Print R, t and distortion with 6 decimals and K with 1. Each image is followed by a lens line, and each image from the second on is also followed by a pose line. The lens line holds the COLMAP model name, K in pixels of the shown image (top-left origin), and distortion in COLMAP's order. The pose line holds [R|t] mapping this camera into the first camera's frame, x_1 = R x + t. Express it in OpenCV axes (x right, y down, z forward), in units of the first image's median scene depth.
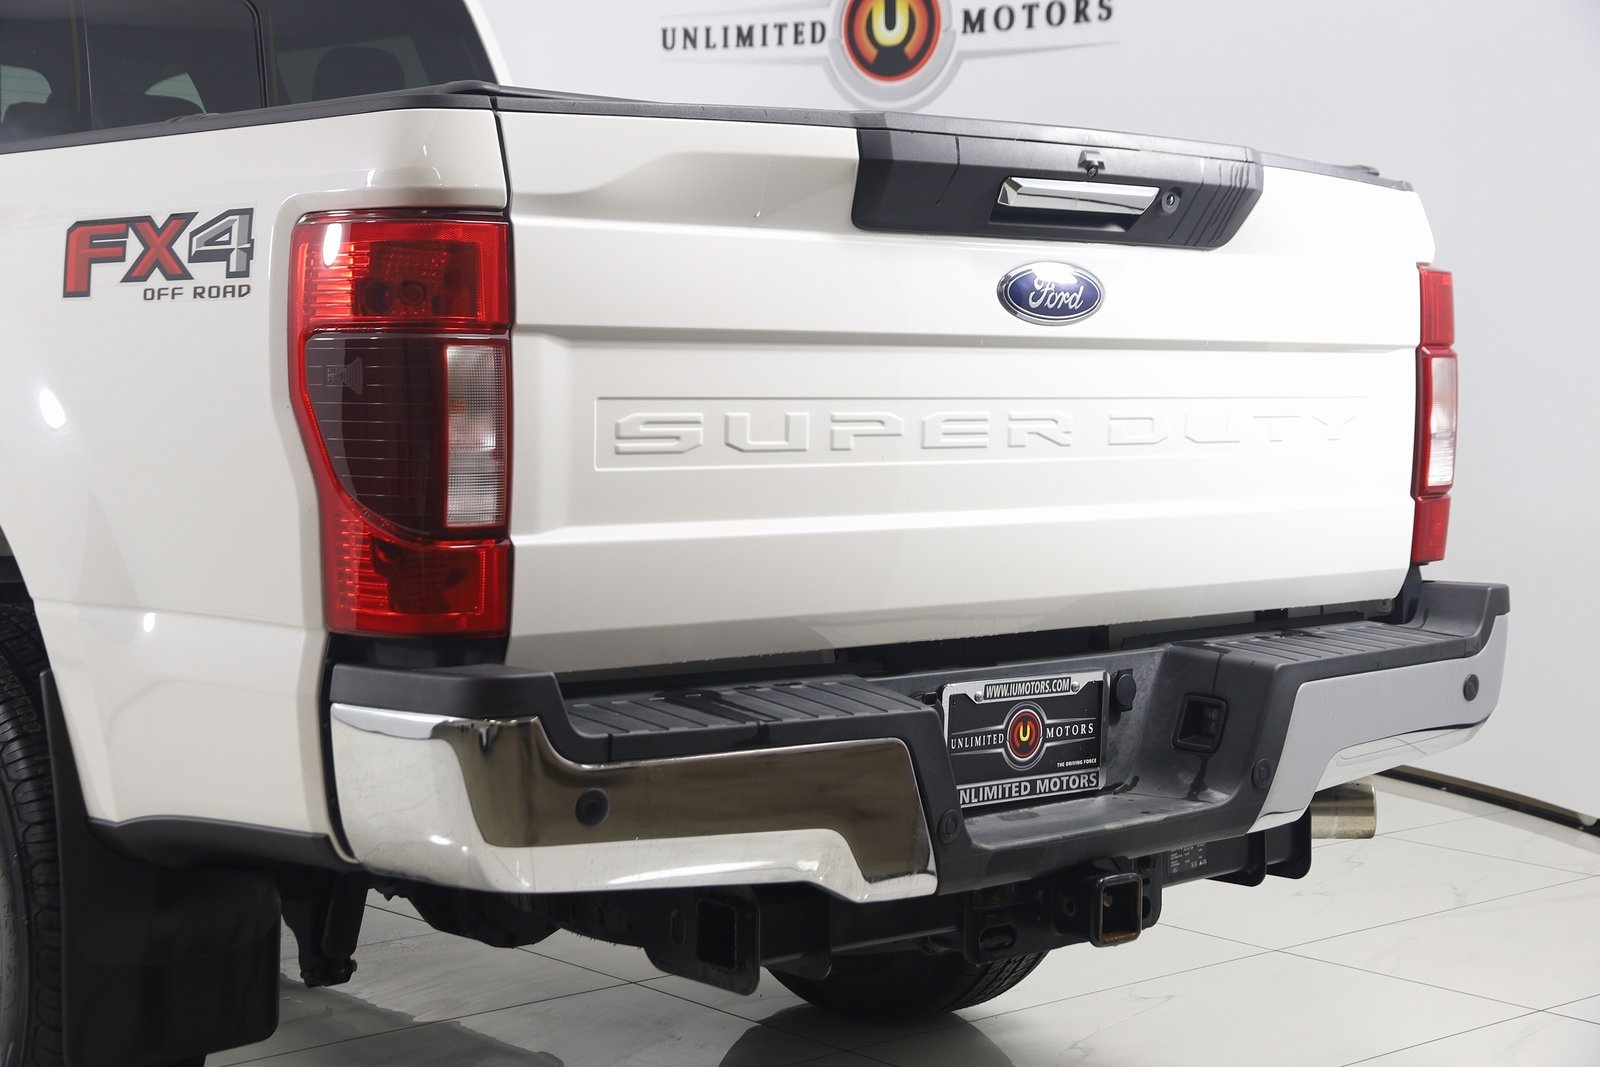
lens RADIAL K [[2529.2, 0, 800.0], [0, 2529.2, 533.5], [0, 0, 1]] dist [0.128332, 0.106249]
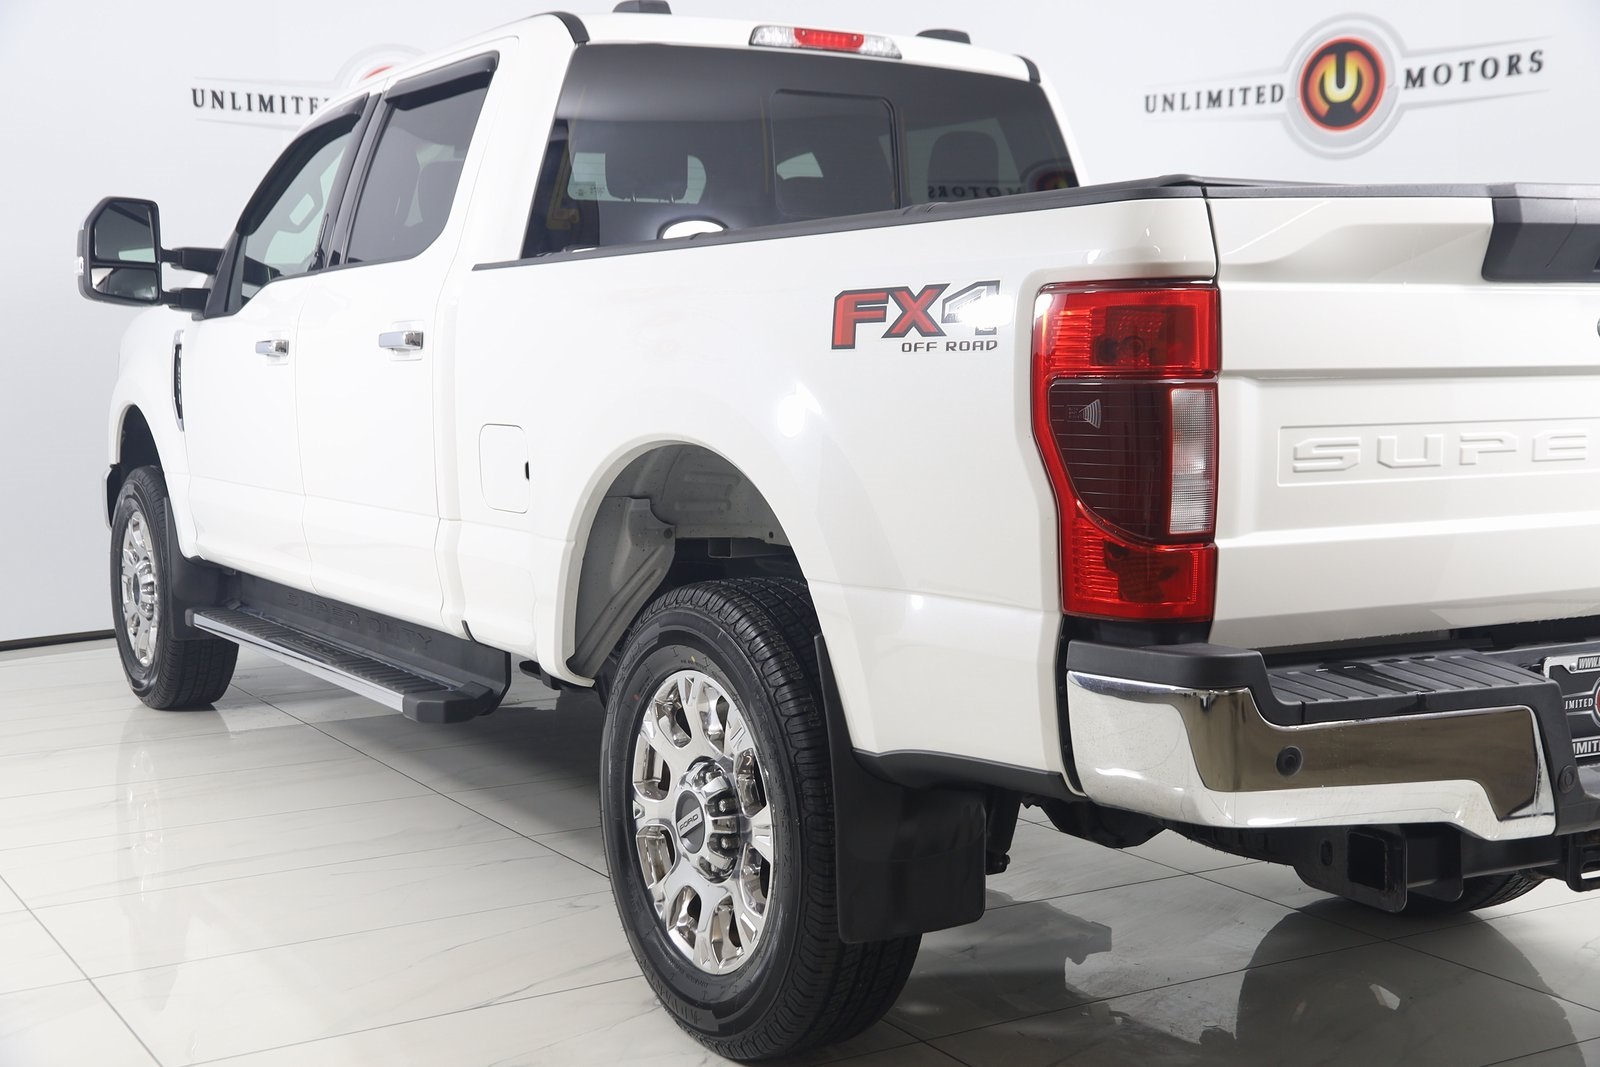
lens RADIAL K [[1995.0, 0, 799.6], [0, 1995.0, 527.5], [0, 0, 1]] dist [0.047834, 0.234113]
pose [[0.982483, 0.002408, -0.186334, -0.110402], [0.001395, 0.999794, 0.020273, -0.021355], [0.186345, -0.020178, 0.982277, -0.002476]]
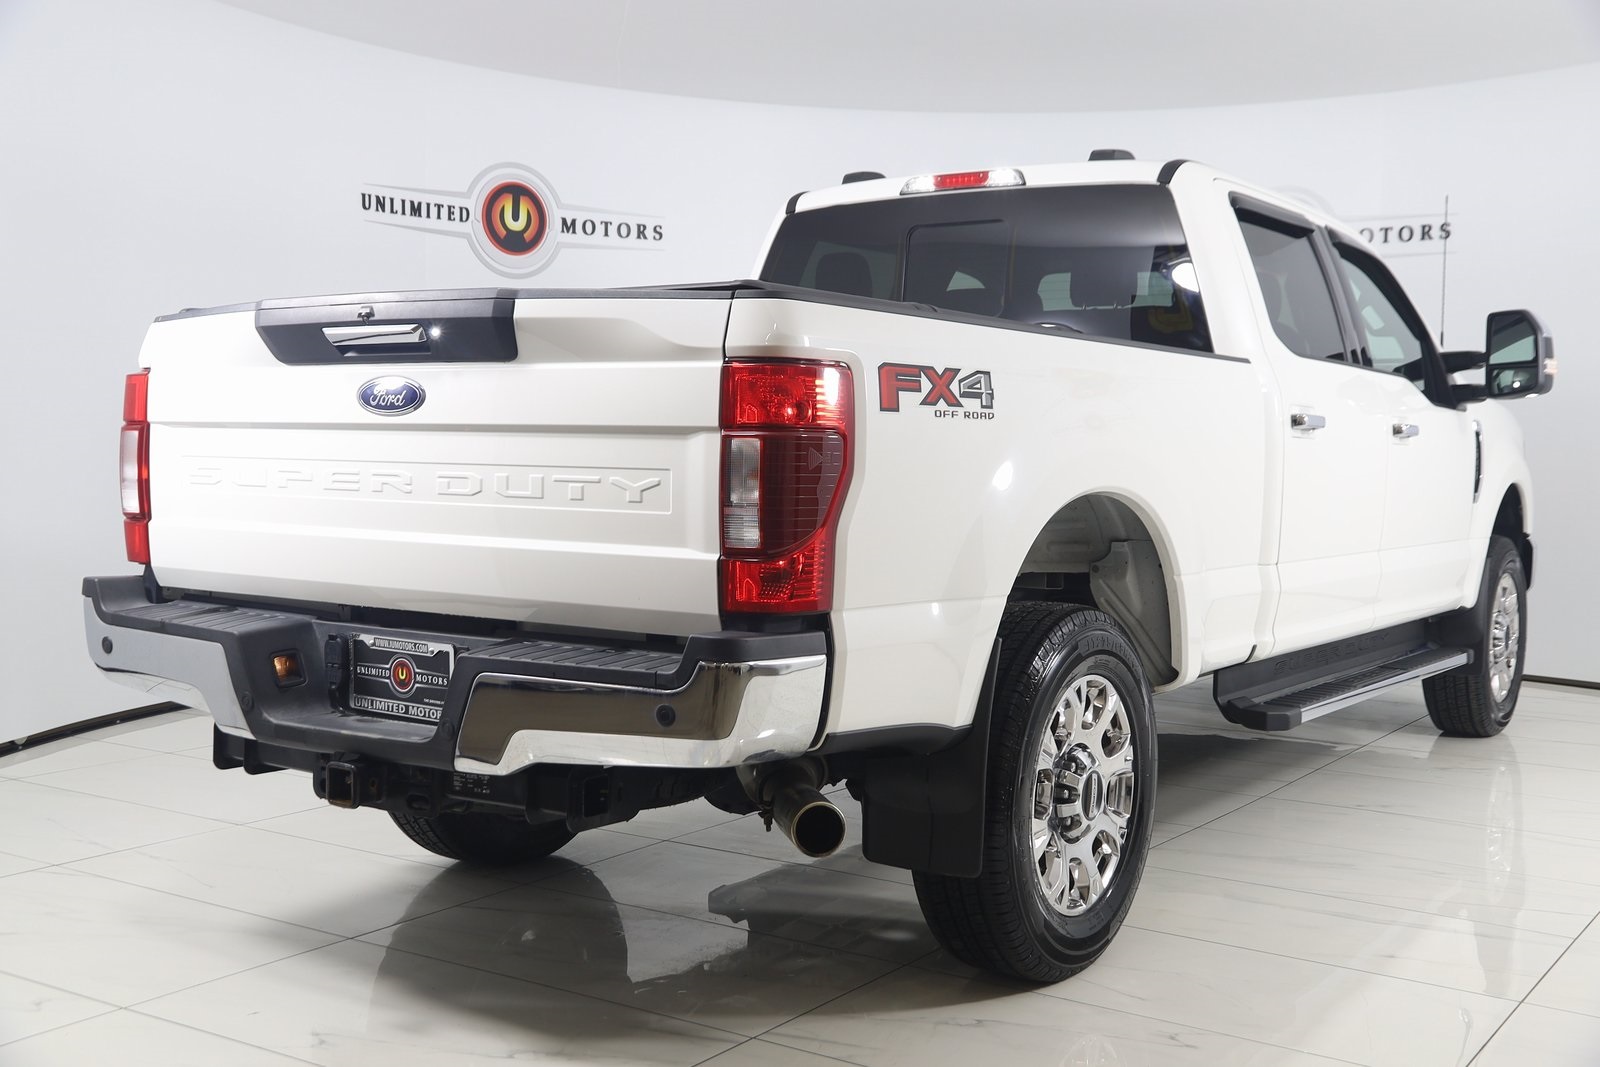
lens RADIAL K [[1677.3, 0, 800.0], [0, 1677.3, 533.5], [0, 0, 1]] dist [-0.003560, 0.179653]
pose [[0.234171, 0.046379, -0.971089, 1.183847], [-0.075136, 0.996737, 0.029486, -0.059344], [0.969288, 0.066059, 0.236892, 1.006807]]
